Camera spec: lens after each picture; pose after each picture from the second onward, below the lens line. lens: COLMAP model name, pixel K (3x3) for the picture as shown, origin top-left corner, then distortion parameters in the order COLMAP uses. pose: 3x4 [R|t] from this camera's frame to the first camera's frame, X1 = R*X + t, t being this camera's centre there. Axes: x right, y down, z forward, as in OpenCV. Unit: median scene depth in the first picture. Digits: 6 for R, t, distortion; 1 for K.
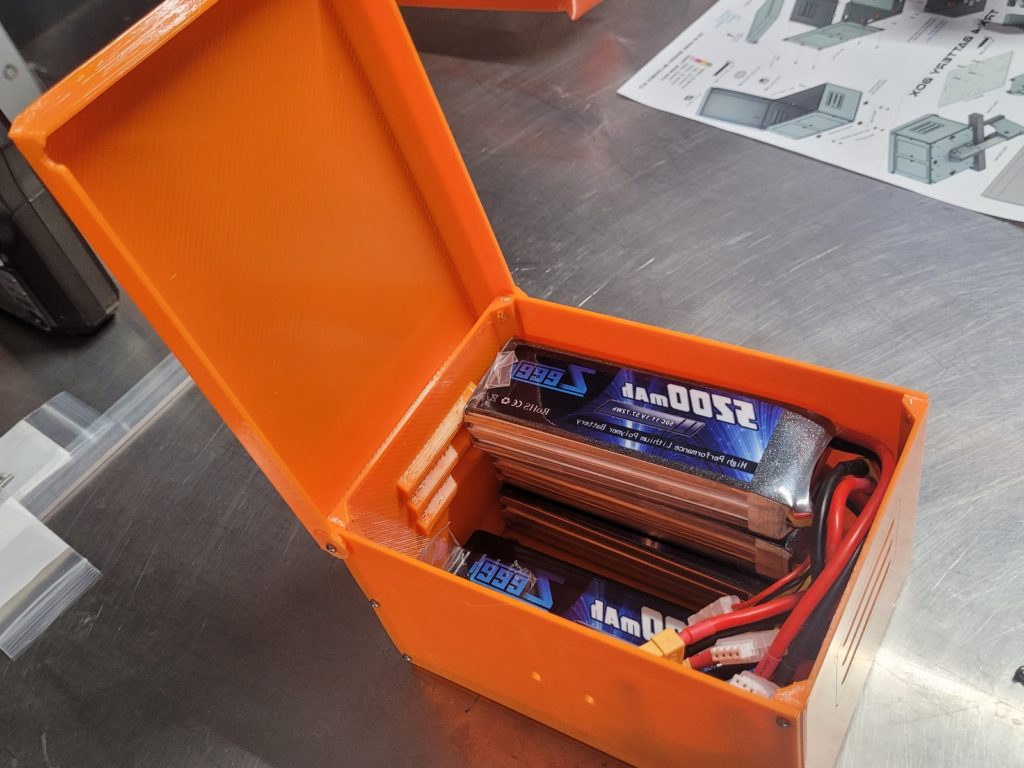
lens RADIAL K [[1062.7, 0, 512.0], [0, 1062.7, 384.0], [0, 0, 1]] dist [-0.009913, 0.008637]
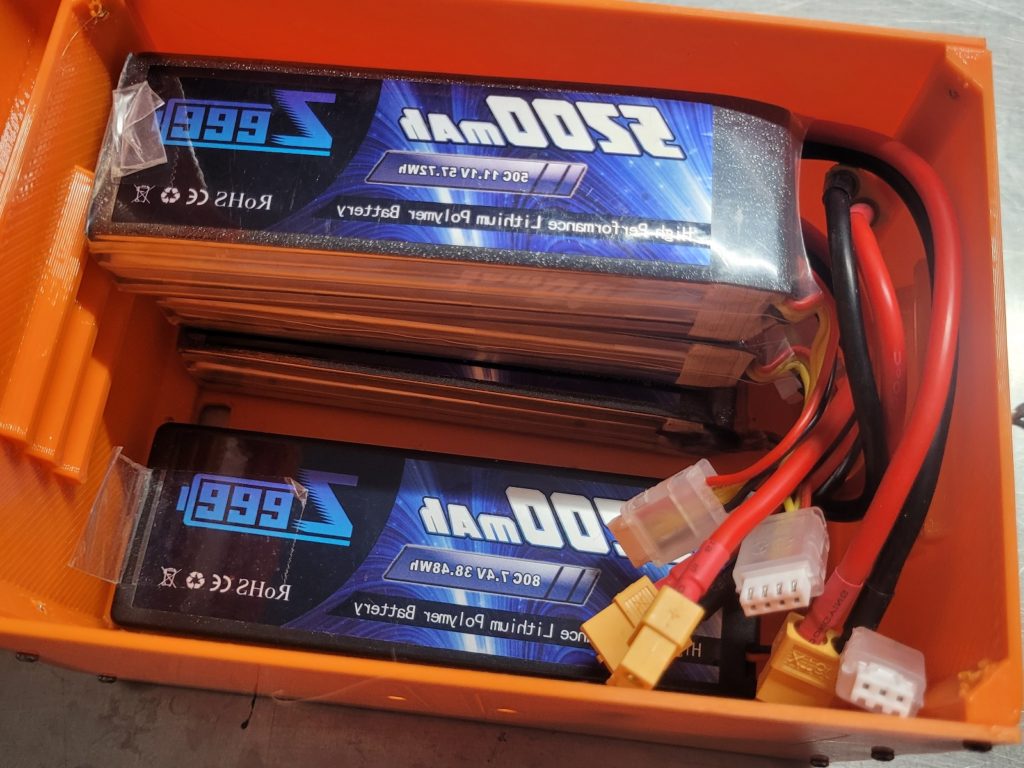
lens RADIAL K [[1062.7, 0, 512.0], [0, 1062.7, 384.0], [0, 0, 1]] dist [-0.009913, 0.008637]
pose [[0.889524, -0.295398, 0.348551, -0.061178], [0.160333, 0.916184, 0.367288, -0.057741], [-0.427833, -0.270827, 0.862329, 0.495478]]
